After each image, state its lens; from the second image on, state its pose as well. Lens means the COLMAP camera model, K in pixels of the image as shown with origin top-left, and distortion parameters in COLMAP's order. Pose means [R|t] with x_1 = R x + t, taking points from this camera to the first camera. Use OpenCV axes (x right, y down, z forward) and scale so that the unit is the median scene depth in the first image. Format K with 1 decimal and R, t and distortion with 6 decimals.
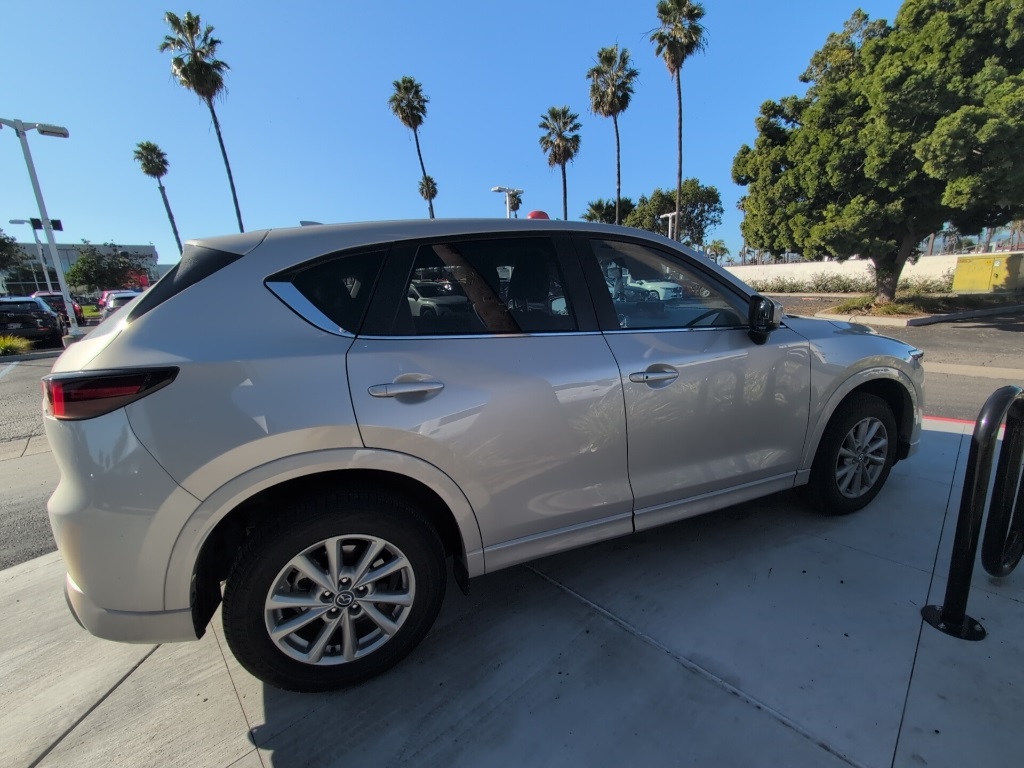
lens RADIAL K [[434.6, 0, 514.7], [0, 434.6, 381.9], [0, 0, 1]] dist [-0.000362, 0.000331]
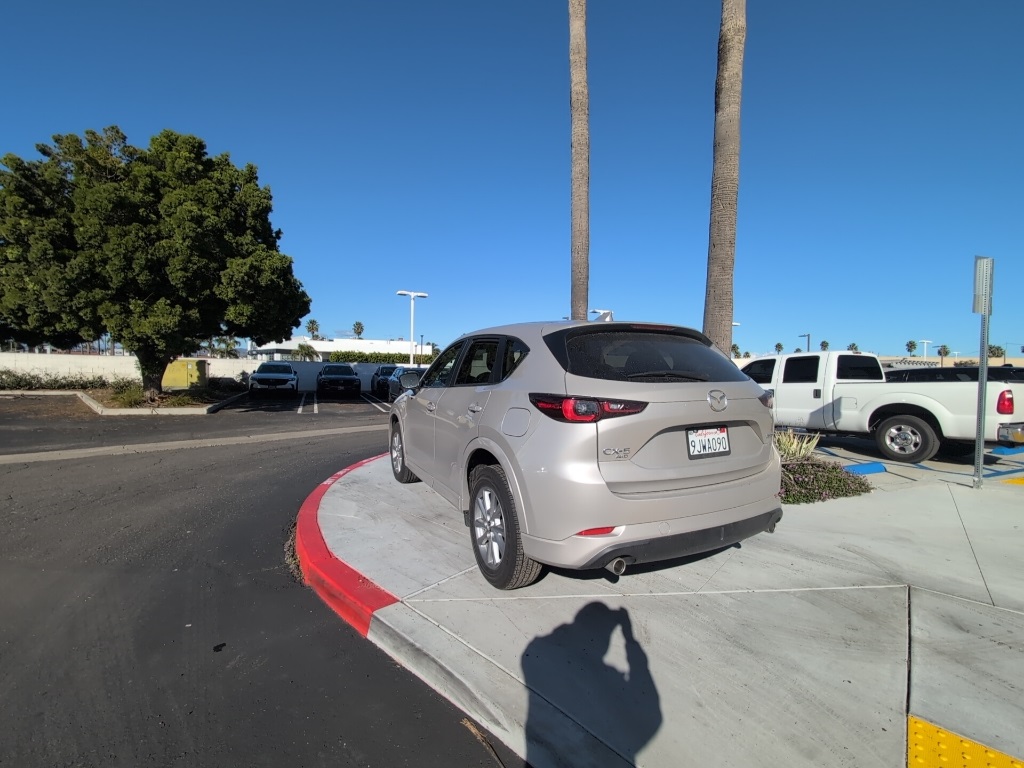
lens RADIAL K [[434.6, 0, 515.0], [0, 434.6, 381.8], [0, 0, 1]] dist [-0.000362, 0.000331]
pose [[-0.080318, 0.019430, 0.996580, -0.329993], [0.209011, 0.977911, -0.002221, -0.033885], [-0.974609, 0.208117, -0.082605, 0.253200]]
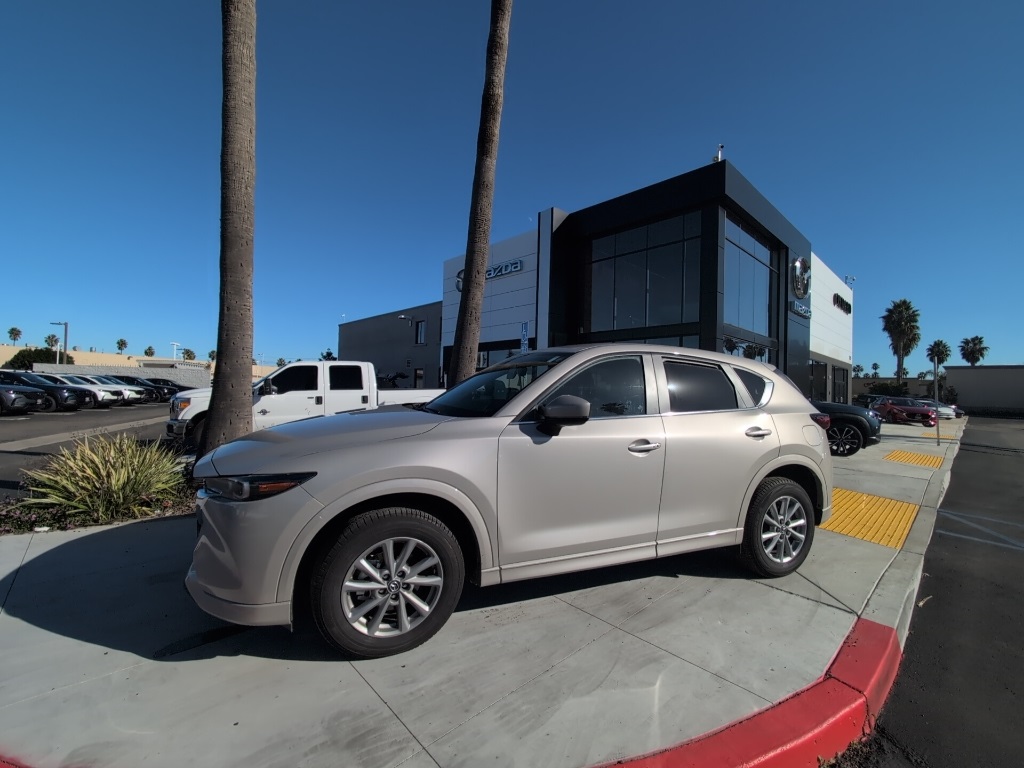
lens RADIAL K [[434.6, 0, 515.4], [0, 434.6, 383.9], [0, 0, 1]] dist [-0.000362, 0.000331]
pose [[-0.999914, 0.010245, -0.008164, 0.059995], [0.008308, 0.977770, 0.209518, -0.107940], [0.010129, 0.209432, -0.977771, 0.501998]]
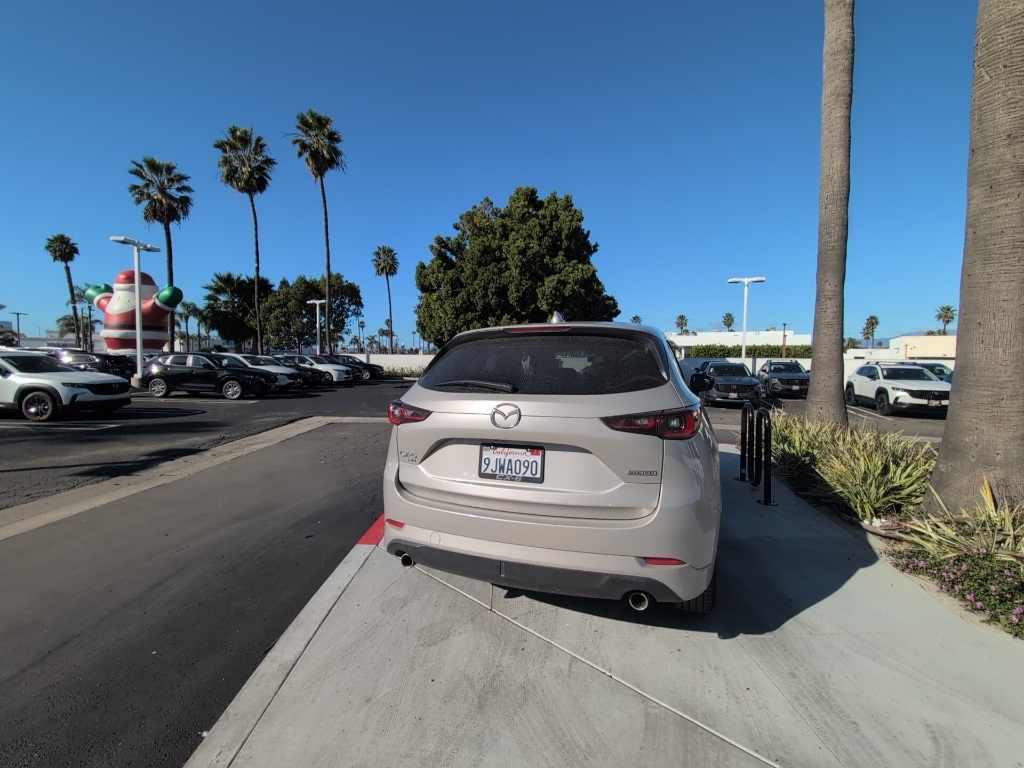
lens RADIAL K [[434.6, 0, 515.1], [0, 434.6, 382.2], [0, 0, 1]] dist [-0.000362, 0.000331]
pose [[0.668912, 0.012912, 0.743230, -0.267566], [0.128521, 0.982783, -0.132743, 0.001803], [-0.732147, 0.184314, 0.655735, 0.041209]]
